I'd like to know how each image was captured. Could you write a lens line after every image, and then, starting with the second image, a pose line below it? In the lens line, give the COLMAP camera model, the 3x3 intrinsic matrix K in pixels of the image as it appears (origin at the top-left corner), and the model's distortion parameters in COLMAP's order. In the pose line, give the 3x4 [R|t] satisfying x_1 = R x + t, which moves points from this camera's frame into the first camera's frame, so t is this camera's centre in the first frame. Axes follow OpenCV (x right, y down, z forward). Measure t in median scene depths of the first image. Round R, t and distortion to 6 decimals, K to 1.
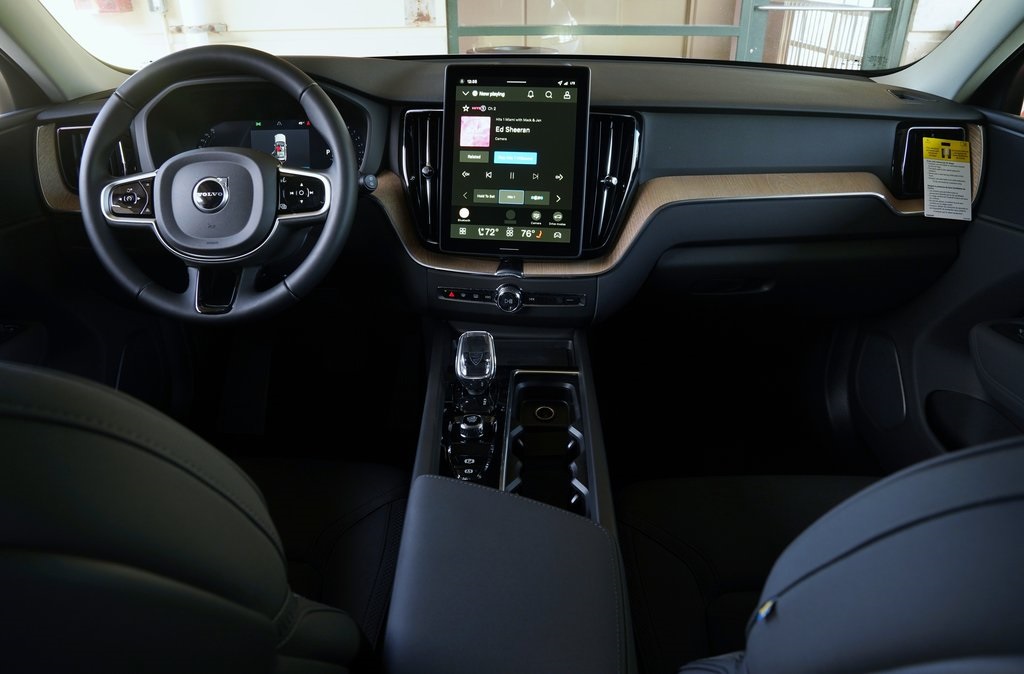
lens RADIAL K [[709.8, 0, 512.0], [0, 709.8, 330.8], [0, 0, 1]] dist [-0.123809, 0.075908]
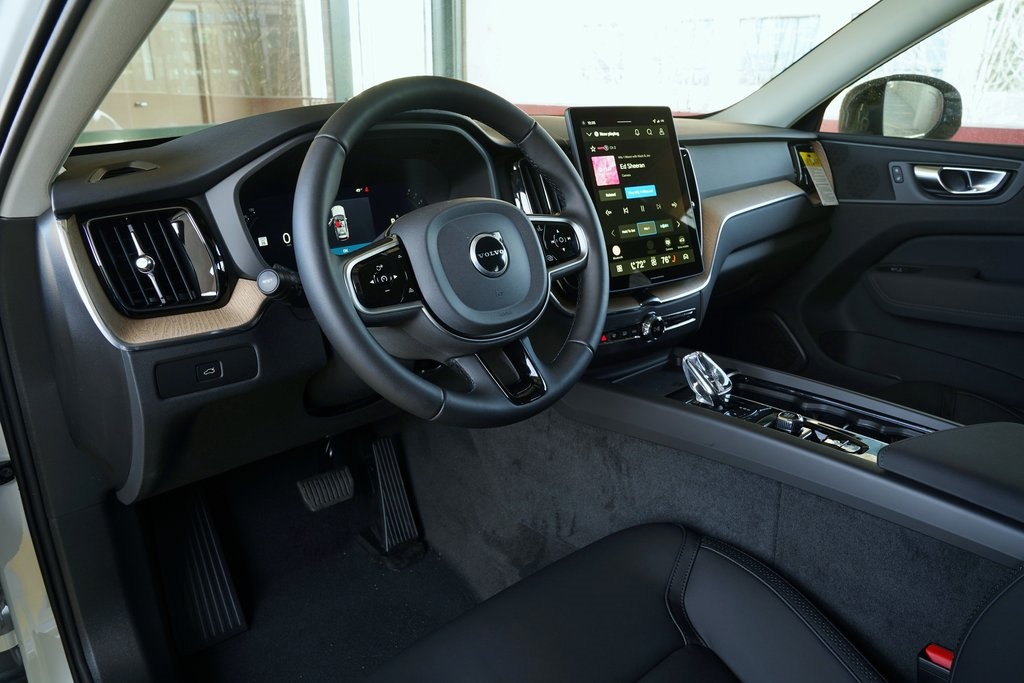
lens RADIAL K [[709.8, 0, 521.4], [0, 709.8, 338.8], [0, 0, 1]] dist [-0.123809, 0.075908]
pose [[0.750058, -0.225257, 0.621830, -0.826909], [0.300636, 0.953584, -0.017196, -0.072247], [-0.589094, 0.199842, 0.782963, 0.328650]]
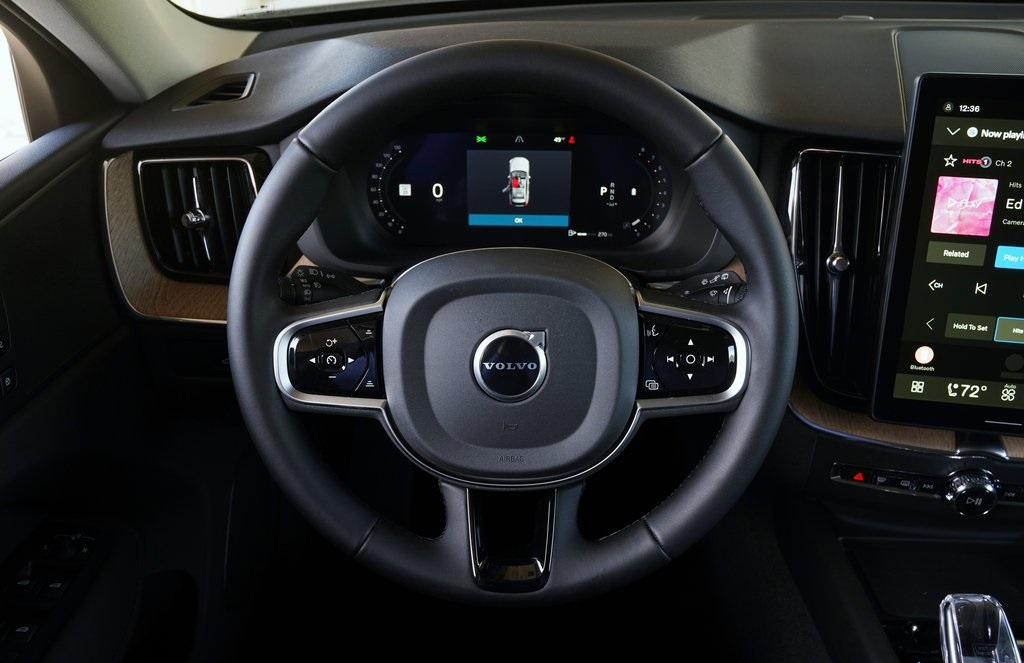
lens RADIAL K [[815.1, 0, 509.5], [0, 815.1, 326.0], [0, 0, 1]] dist [-0.080265, 0.075342]
pose [[0.999291, 0.016679, -0.033742, -0.371305], [-0.012985, 0.994189, 0.106860, -0.254094], [0.035328, -0.106346, 0.993701, 0.383389]]
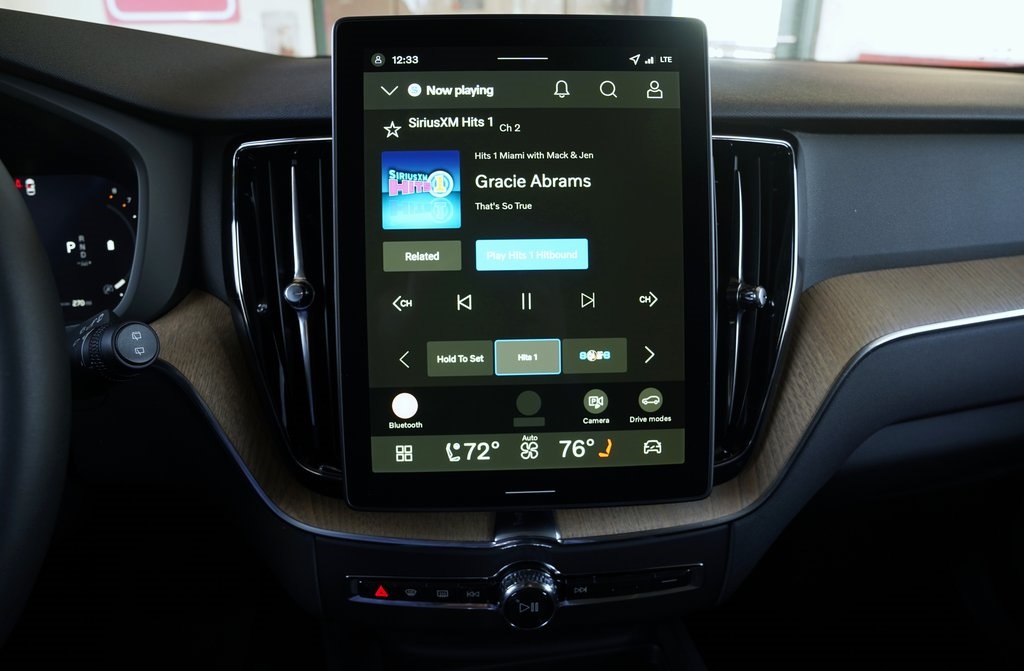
lens RADIAL K [[717.3, 0, 510.9], [0, 717.3, 332.6], [0, 0, 1]] dist [-0.118381, 0.056729]
pose [[0.985428, -0.067721, 0.156028, -0.069759], [0.077540, 0.995317, -0.057722, -0.181655], [-0.151388, 0.068979, 0.986065, 0.621702]]
